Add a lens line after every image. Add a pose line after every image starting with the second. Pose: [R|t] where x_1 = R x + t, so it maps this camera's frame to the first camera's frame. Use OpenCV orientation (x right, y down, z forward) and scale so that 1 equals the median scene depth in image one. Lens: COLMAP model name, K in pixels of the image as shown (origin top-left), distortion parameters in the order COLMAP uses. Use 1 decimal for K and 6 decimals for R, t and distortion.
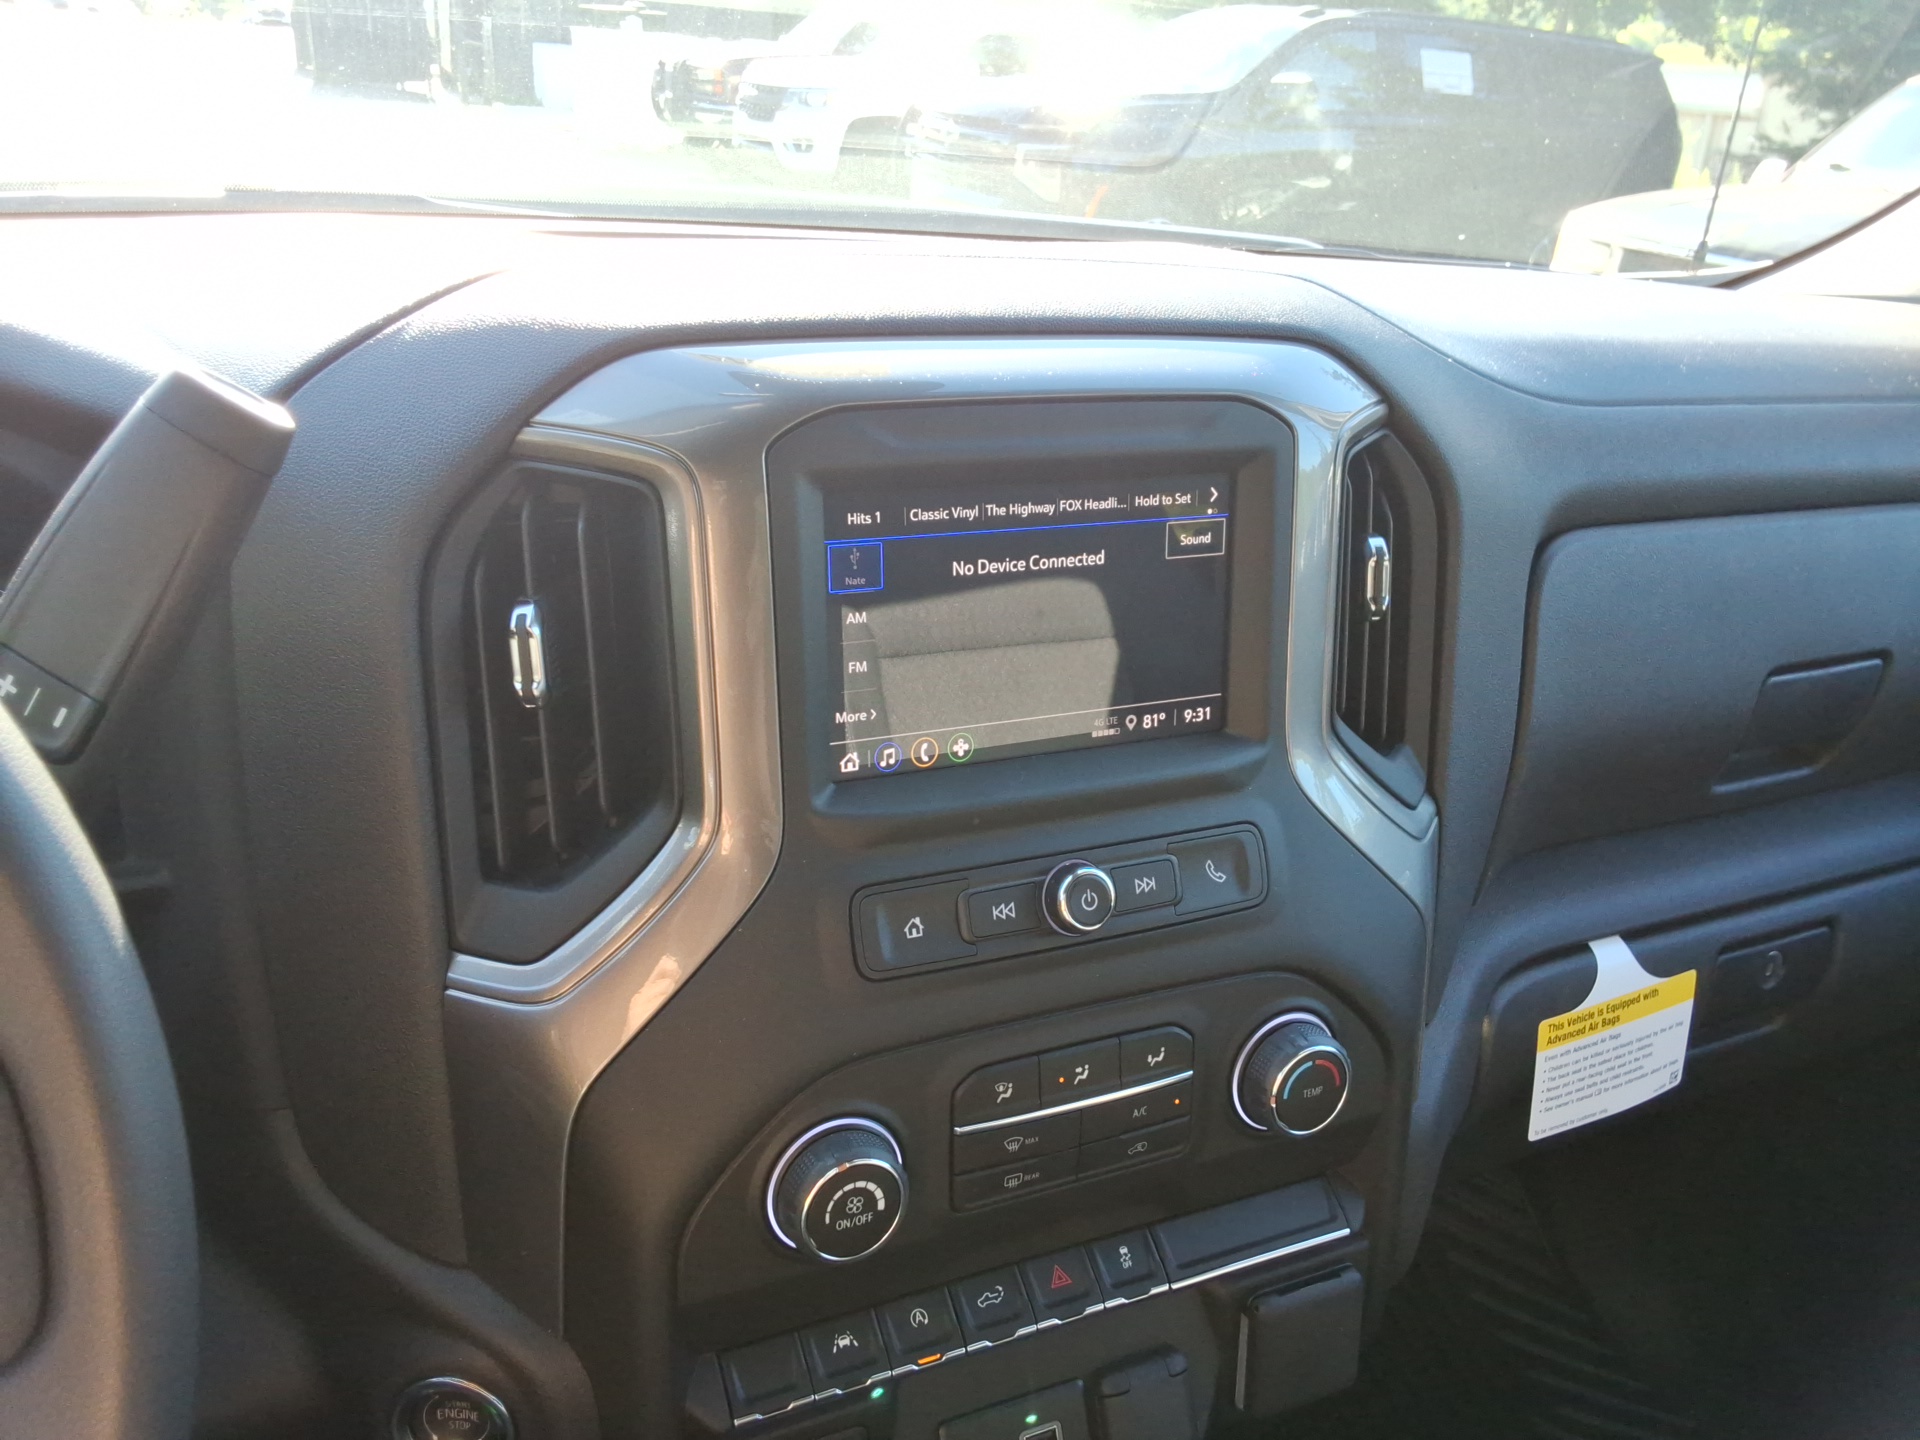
lens RADIAL K [[1540.3, 0, 987.9], [0, 1540.3, 723.4], [0, 0, 1]] dist [0.109478, -0.177157]
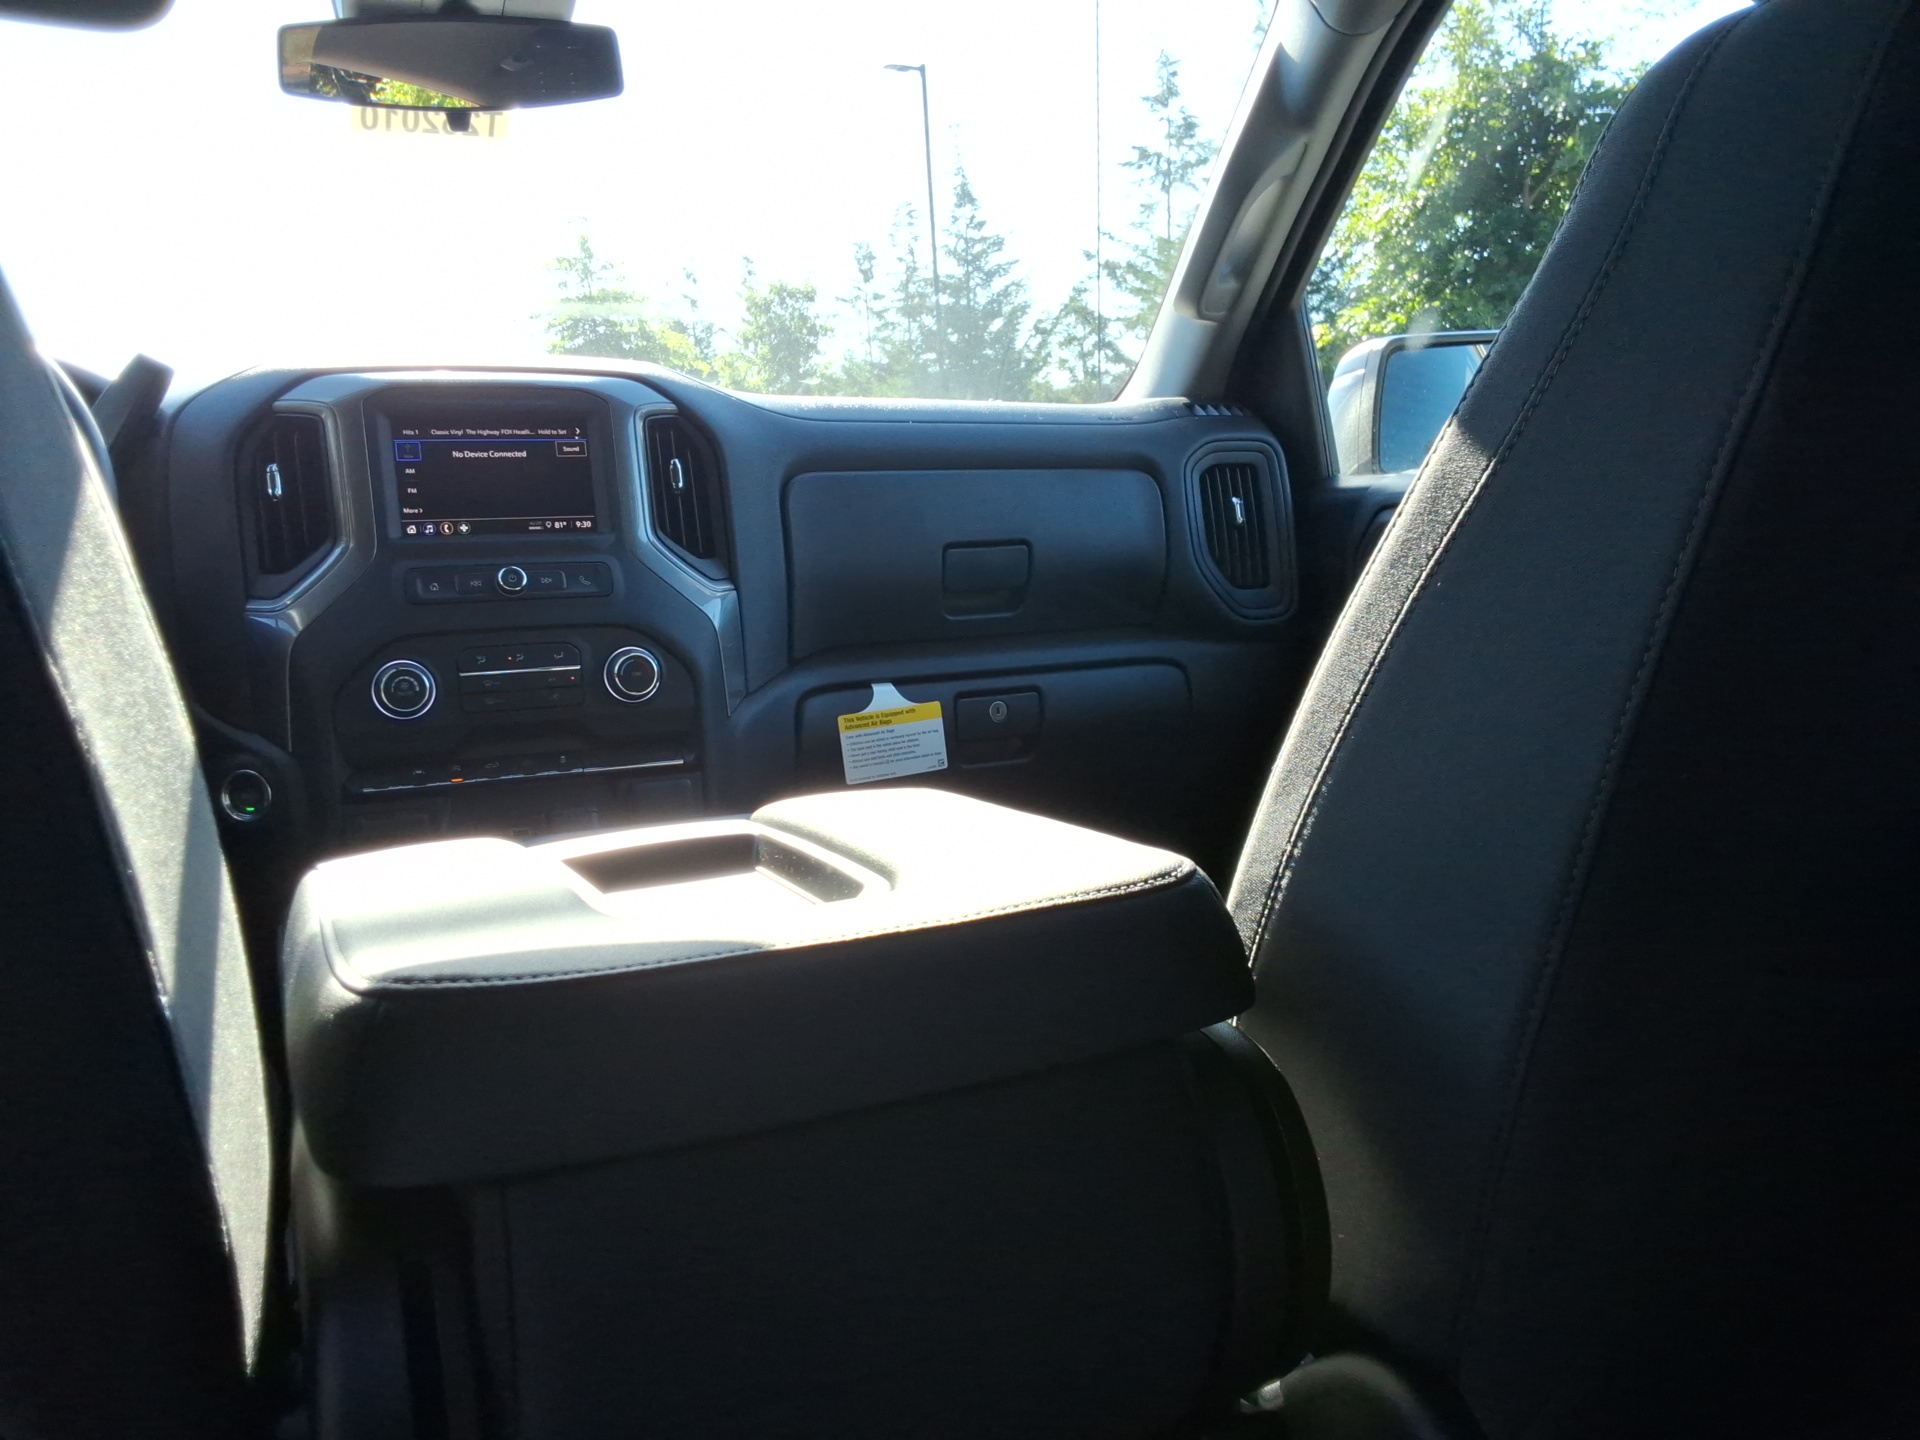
lens RADIAL K [[1540.3, 0, 988.7], [0, 1540.3, 760.3], [0, 0, 1]] dist [0.109478, -0.177157]
pose [[0.992958, -0.101647, -0.060851, 0.893346], [0.082291, 0.961292, -0.262954, 1.054830], [0.085224, 0.256095, 0.962887, -1.170600]]
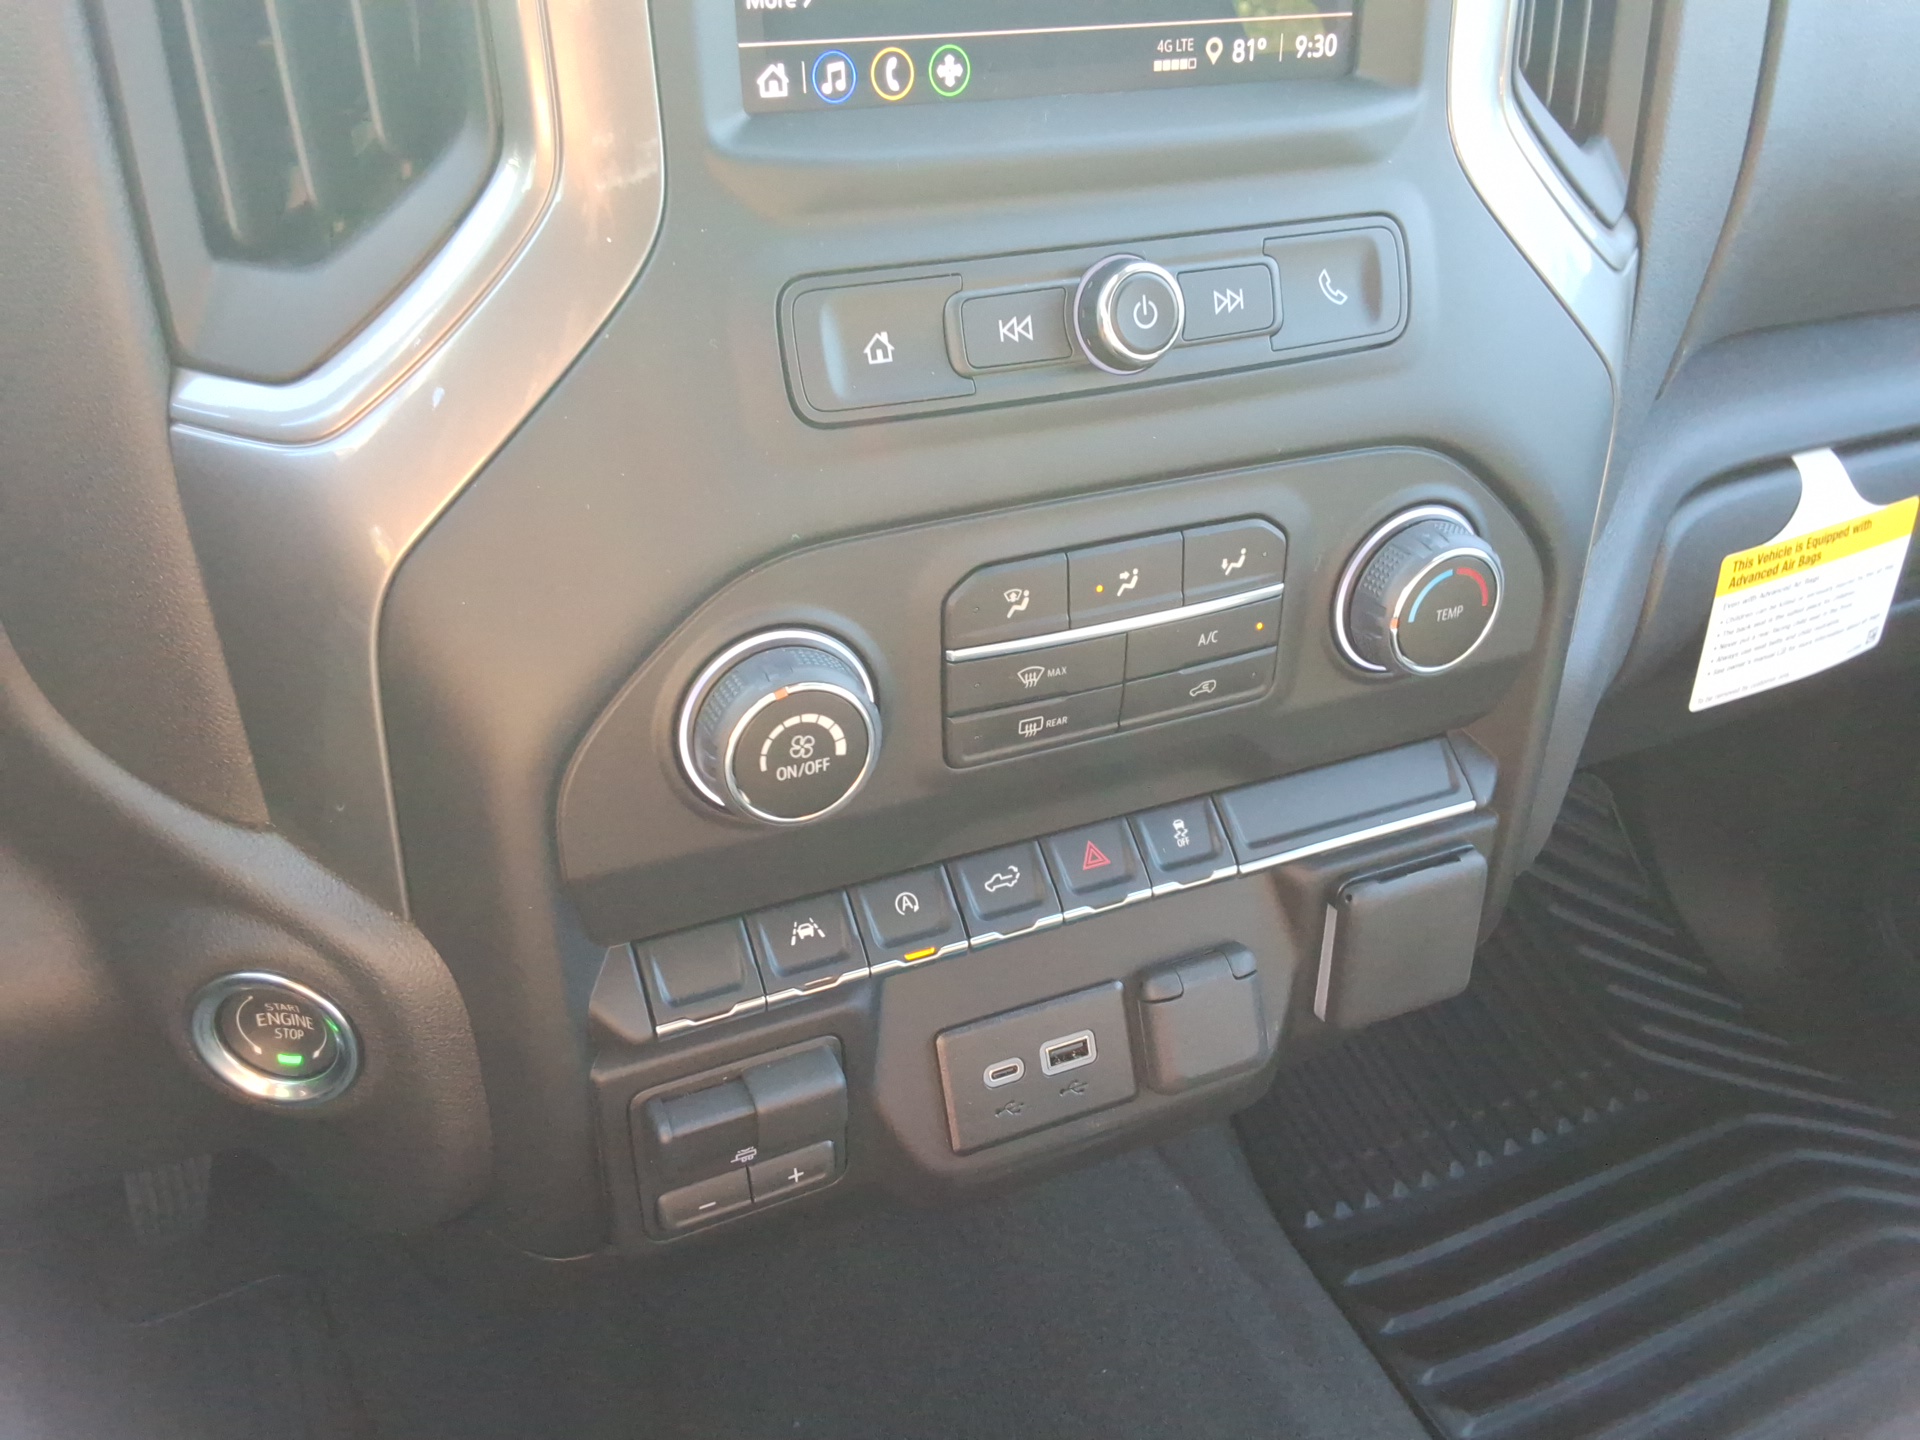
lens RADIAL K [[1540.3, 0, 989.6], [0, 1540.3, 729.0], [0, 0, 1]] dist [0.109478, -0.177157]
pose [[0.999650, 0.000609, -0.026442, 0.016031], [0.005348, 0.974427, 0.224642, 0.133371], [0.025902, -0.224704, 0.974083, 0.296682]]
